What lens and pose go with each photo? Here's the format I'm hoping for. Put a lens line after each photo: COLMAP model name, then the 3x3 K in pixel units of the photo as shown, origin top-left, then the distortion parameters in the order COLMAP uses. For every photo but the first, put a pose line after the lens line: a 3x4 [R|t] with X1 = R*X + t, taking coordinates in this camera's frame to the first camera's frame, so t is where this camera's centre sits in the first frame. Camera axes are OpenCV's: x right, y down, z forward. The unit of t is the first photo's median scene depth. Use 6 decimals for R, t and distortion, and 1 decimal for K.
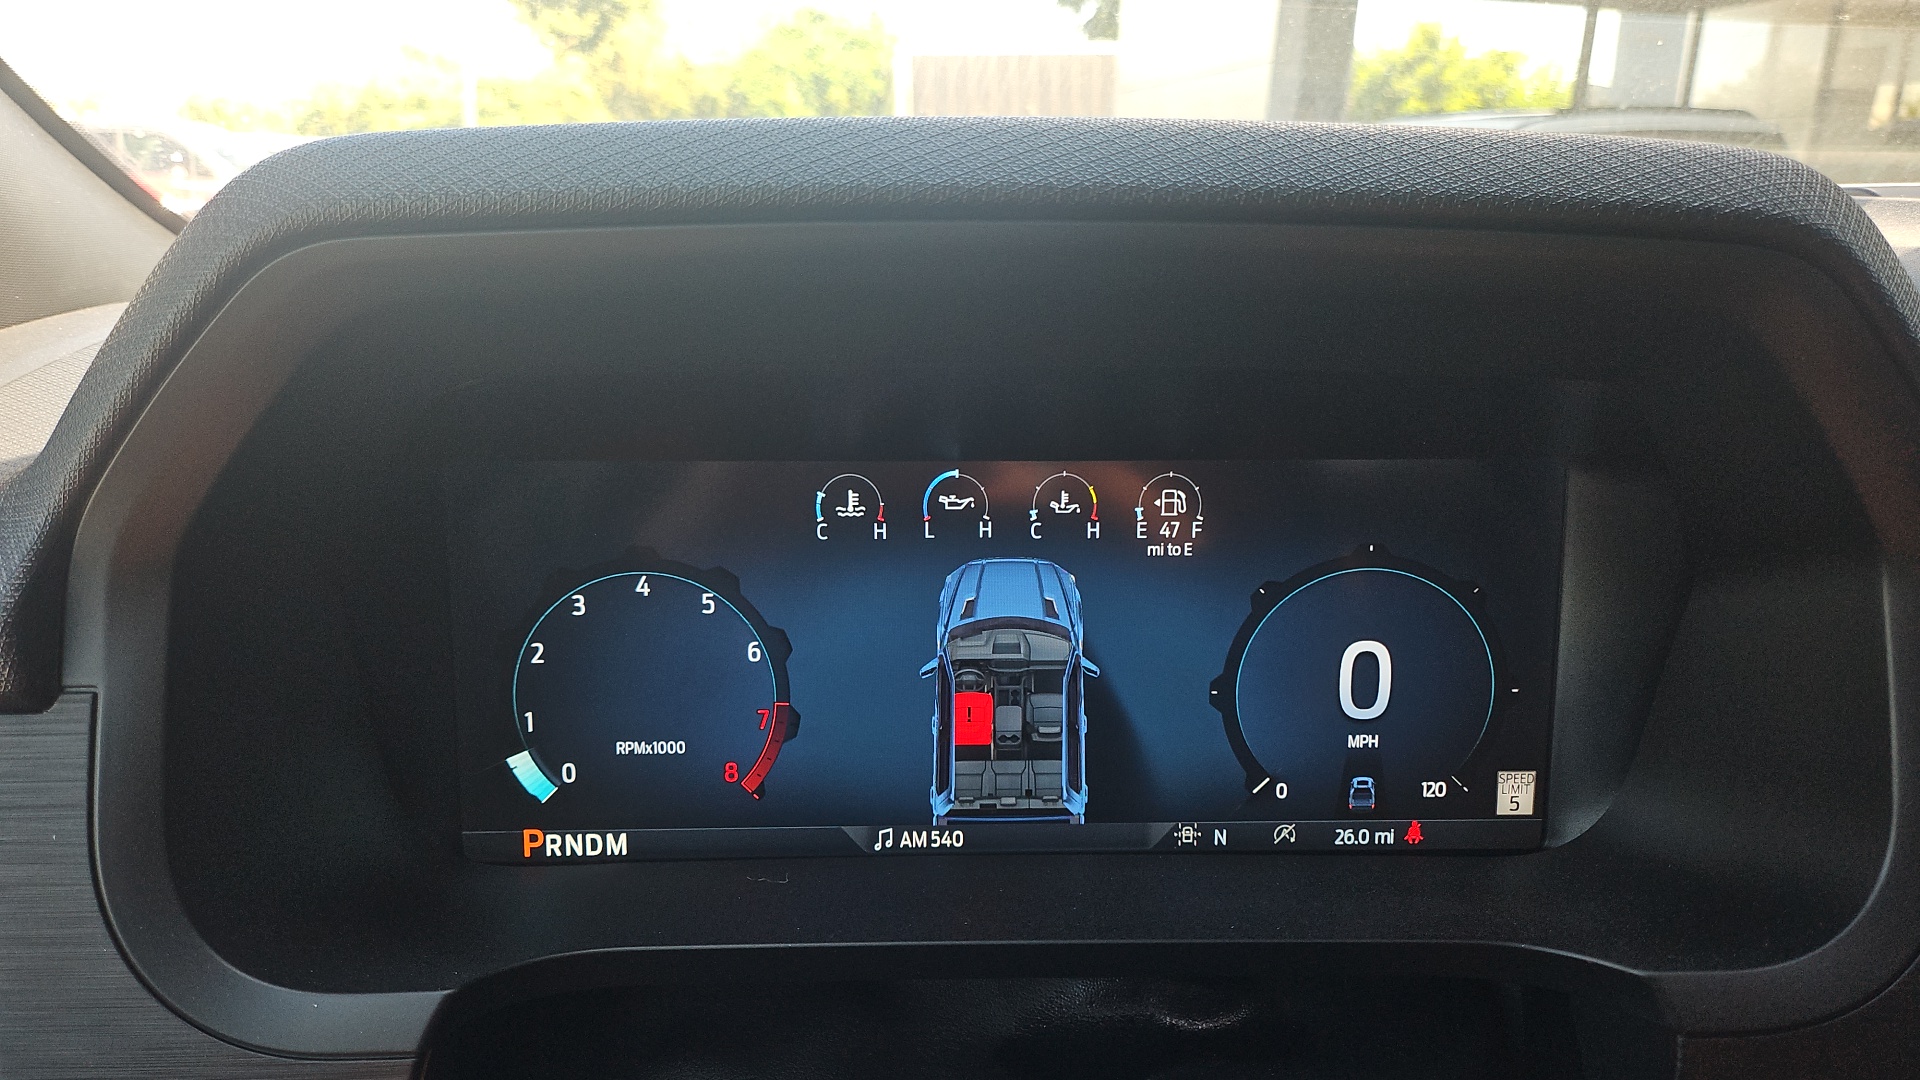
lens RADIAL K [[1345.0, 0, 970.9], [0, 1345.0, 532.2], [0, 0, 1]] dist [0.067960, -0.072789]
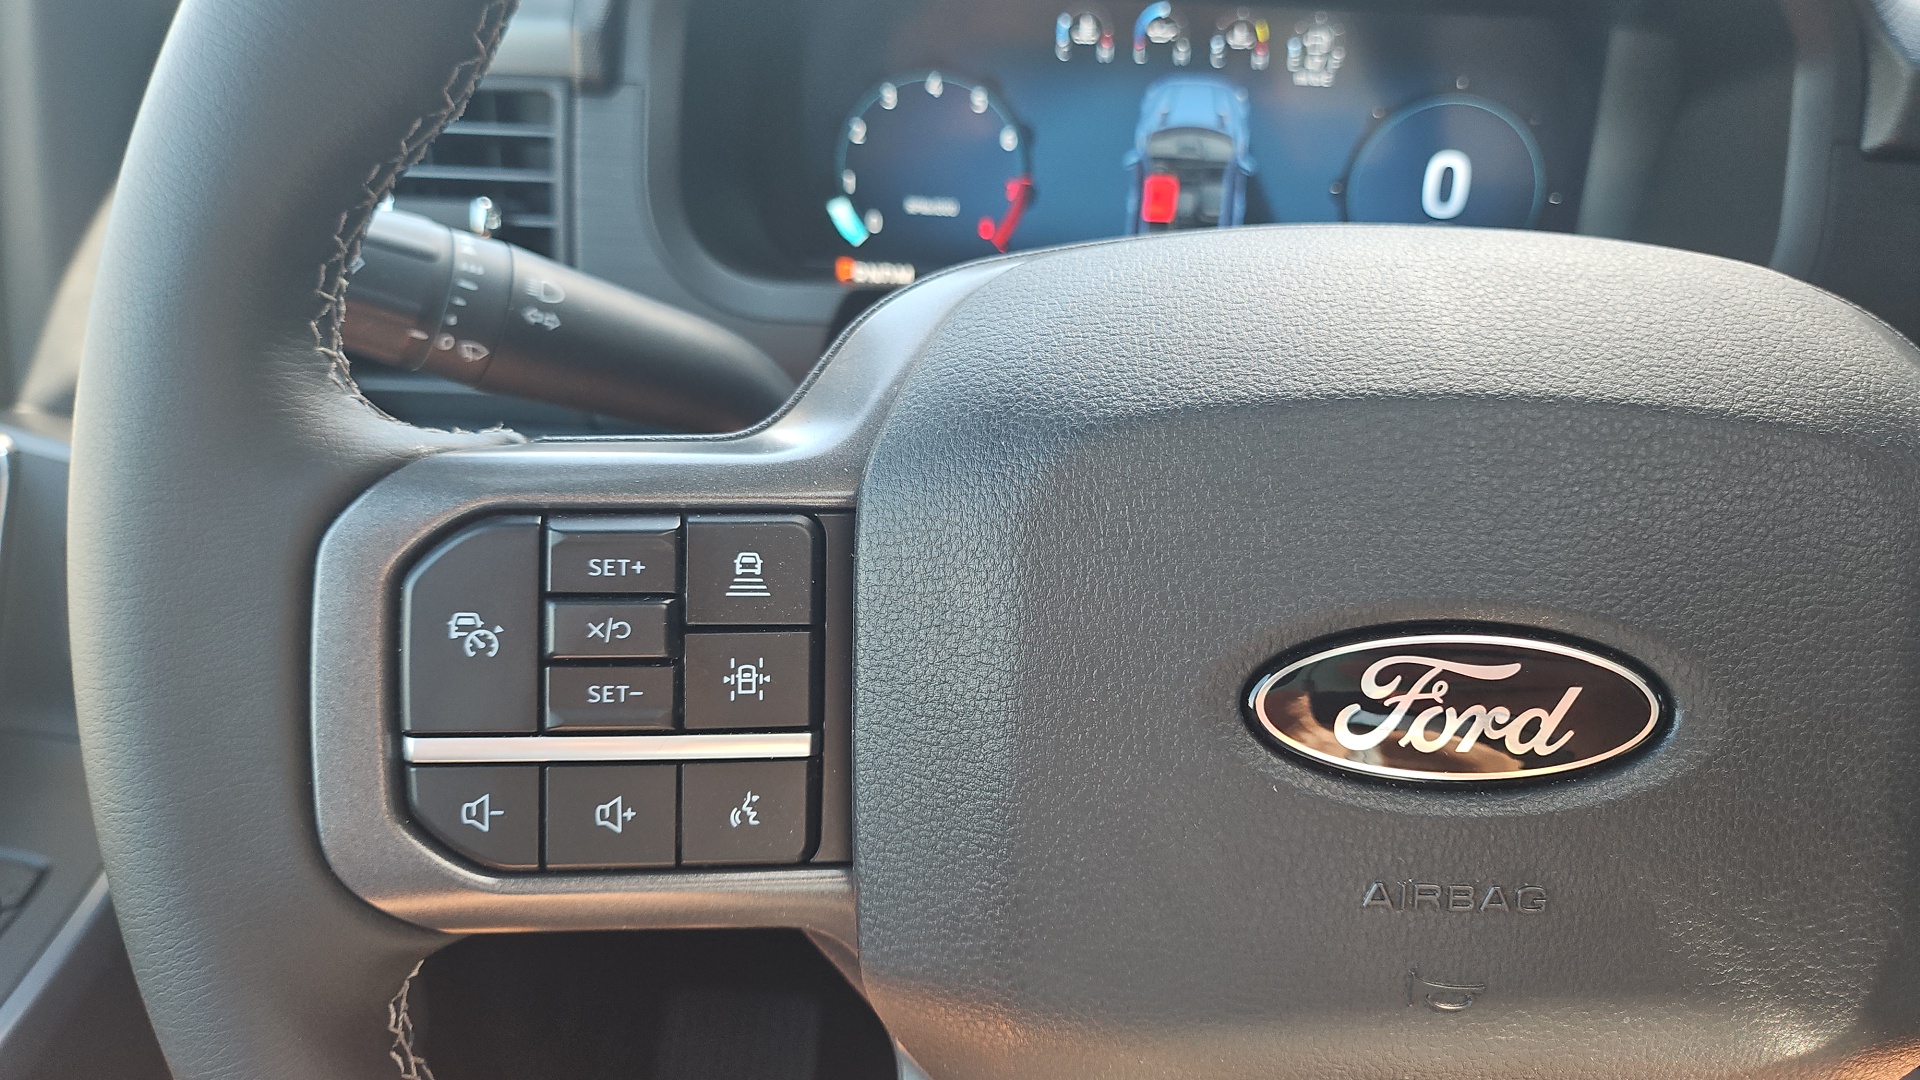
lens RADIAL K [[1369.5, 0, 1002.1], [0, 1369.5, 533.2], [0, 0, 1]] dist [0.001789, 0.001060]
pose [[0.997720, 0.059876, -0.031142, -0.098523], [-0.053429, 0.982652, 0.177595, 0.236716], [0.041235, -0.175526, 0.983611, -0.475456]]
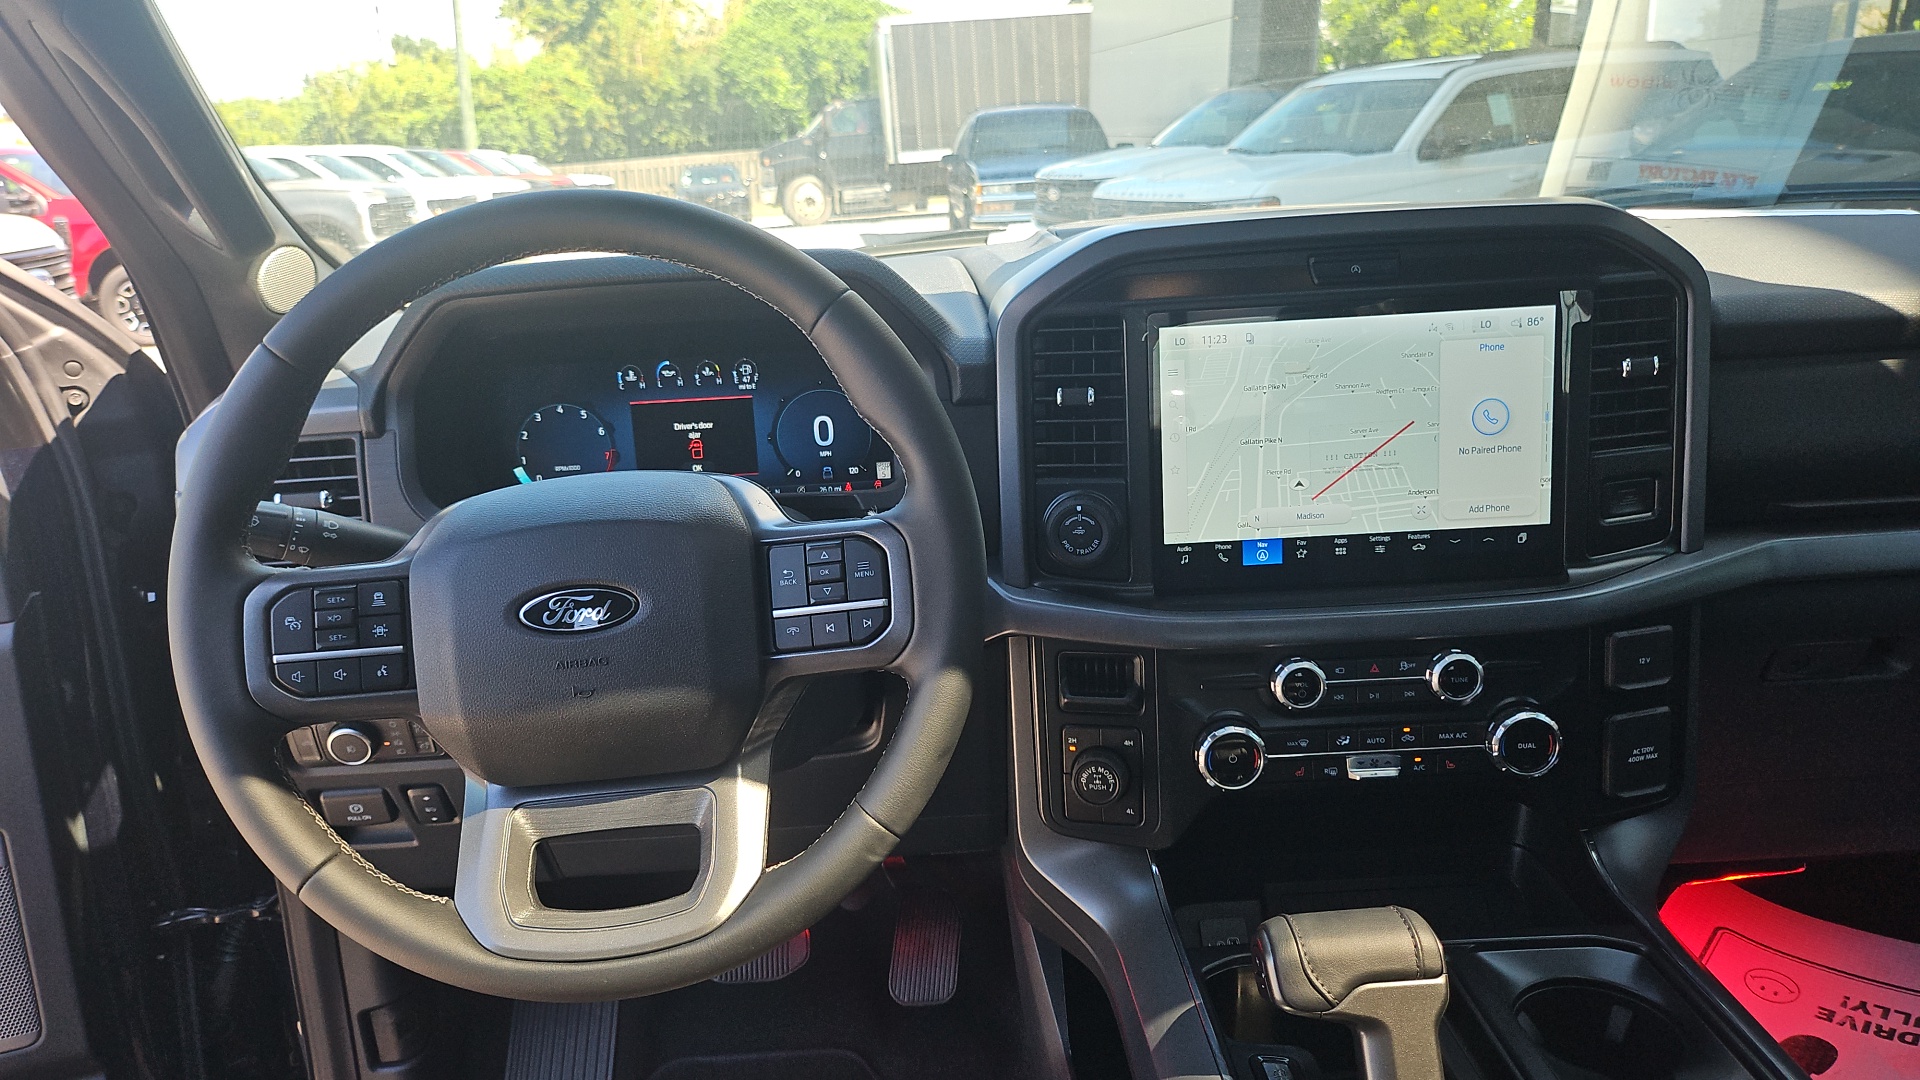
lens RADIAL K [[1345.0, 0, 970.9], [0, 1345.0, 532.2], [0, 0, 1]] dist [0.067960, -0.072789]
pose [[0.998461, -0.053138, -0.015891, 0.633631], [0.053551, 0.998206, 0.026772, 0.262069], [0.014440, -0.027582, 0.999515, -1.785543]]
